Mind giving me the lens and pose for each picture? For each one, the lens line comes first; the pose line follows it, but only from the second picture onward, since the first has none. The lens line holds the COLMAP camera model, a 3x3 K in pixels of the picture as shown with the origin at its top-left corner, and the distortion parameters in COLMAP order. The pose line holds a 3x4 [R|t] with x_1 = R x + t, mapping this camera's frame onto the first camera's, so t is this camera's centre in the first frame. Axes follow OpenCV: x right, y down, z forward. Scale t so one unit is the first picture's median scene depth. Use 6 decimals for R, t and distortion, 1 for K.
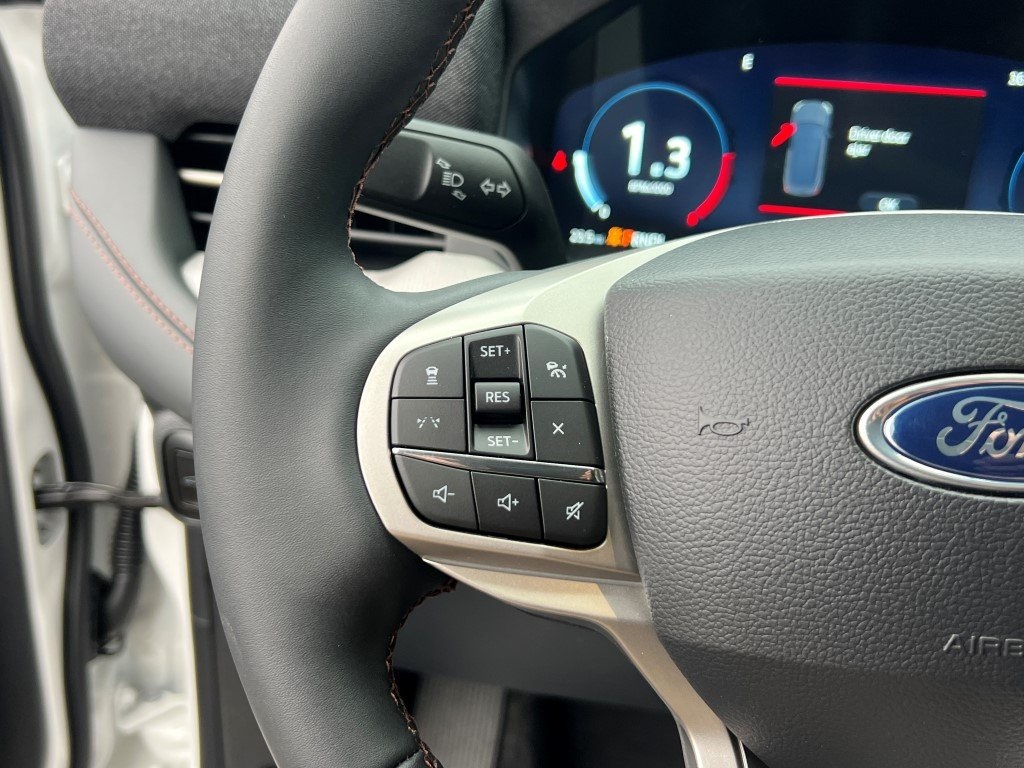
lens RADIAL K [[1035.5, 0, 512.3], [0, 1035.5, 356.5], [0, 0, 1]] dist [0.158000, -0.355465]
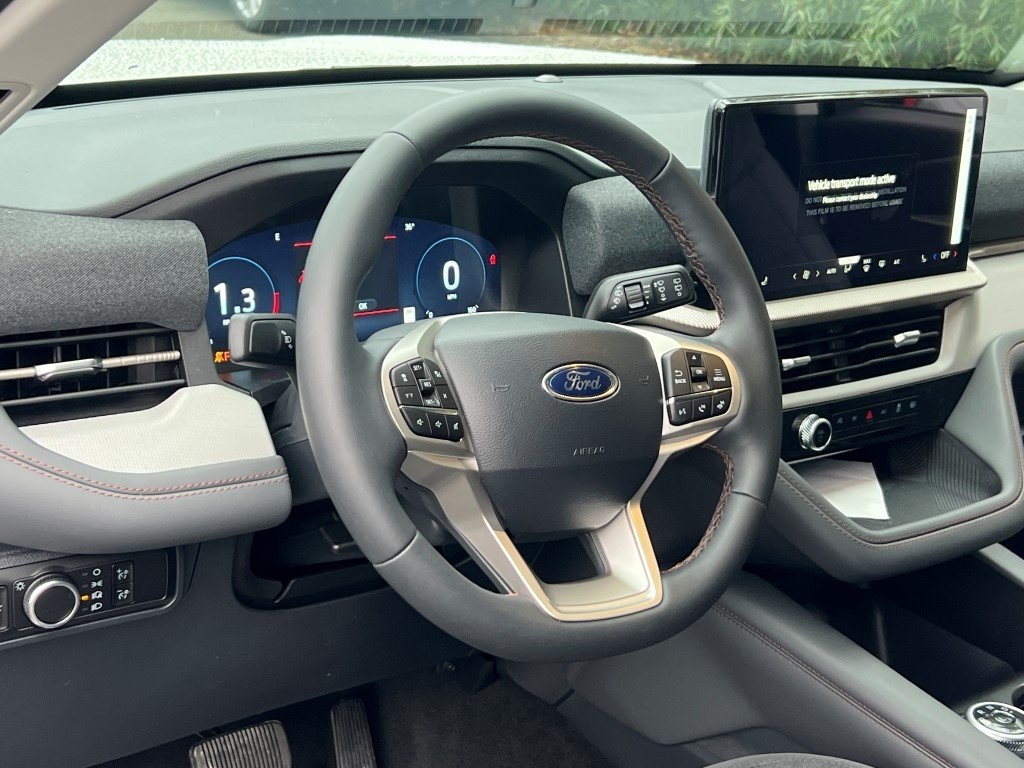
lens RADIAL K [[1371.3, 0, 512.0], [0, 1371.3, 384.0], [0, 0, 1]] dist [0.072288, -0.011344]
pose [[0.679993, -0.220768, 0.699193, -2.131266], [0.255399, 0.965191, 0.056371, -0.173362], [-0.687300, 0.140241, 0.712707, -1.471281]]
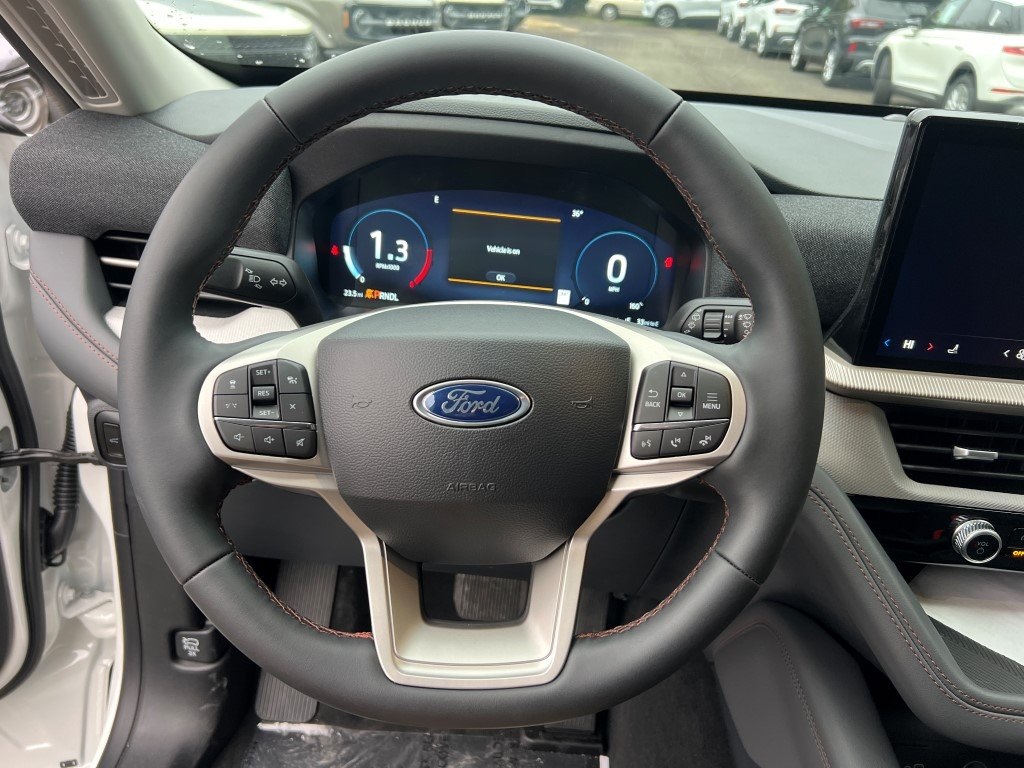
lens RADIAL K [[776.5, 0, 512.0], [0, 776.5, 384.0], [0, 0, 1]] dist [0.028747, -0.008142]
pose [[0.983032, -0.022587, 0.182039, 0.198000], [0.013677, 0.998653, 0.050054, -0.054741], [-0.182924, -0.046715, 0.982017, -0.711937]]
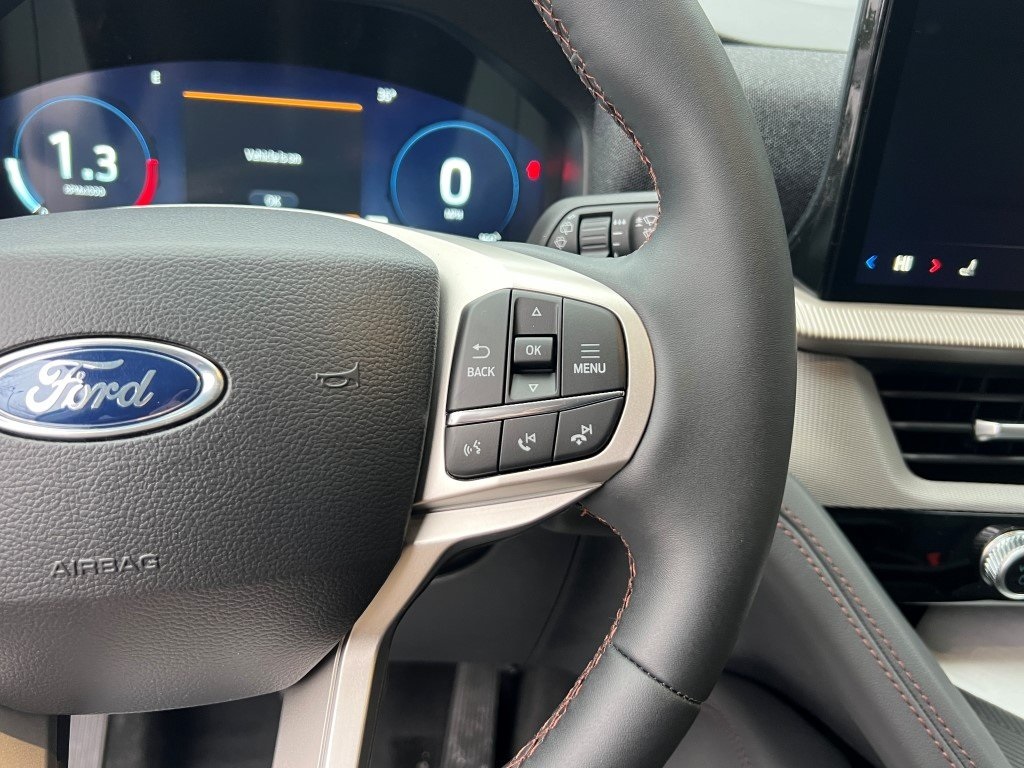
lens RADIAL K [[929.0, 0, 492.7], [0, 929.0, 364.7], [0, 0, 1]] dist [0.004137, -0.000559]
pose [[0.955147, -0.074178, 0.286691, 0.516086], [0.067534, 0.997171, 0.033008, 0.035311], [-0.288328, -0.012166, 0.957454, -0.123683]]
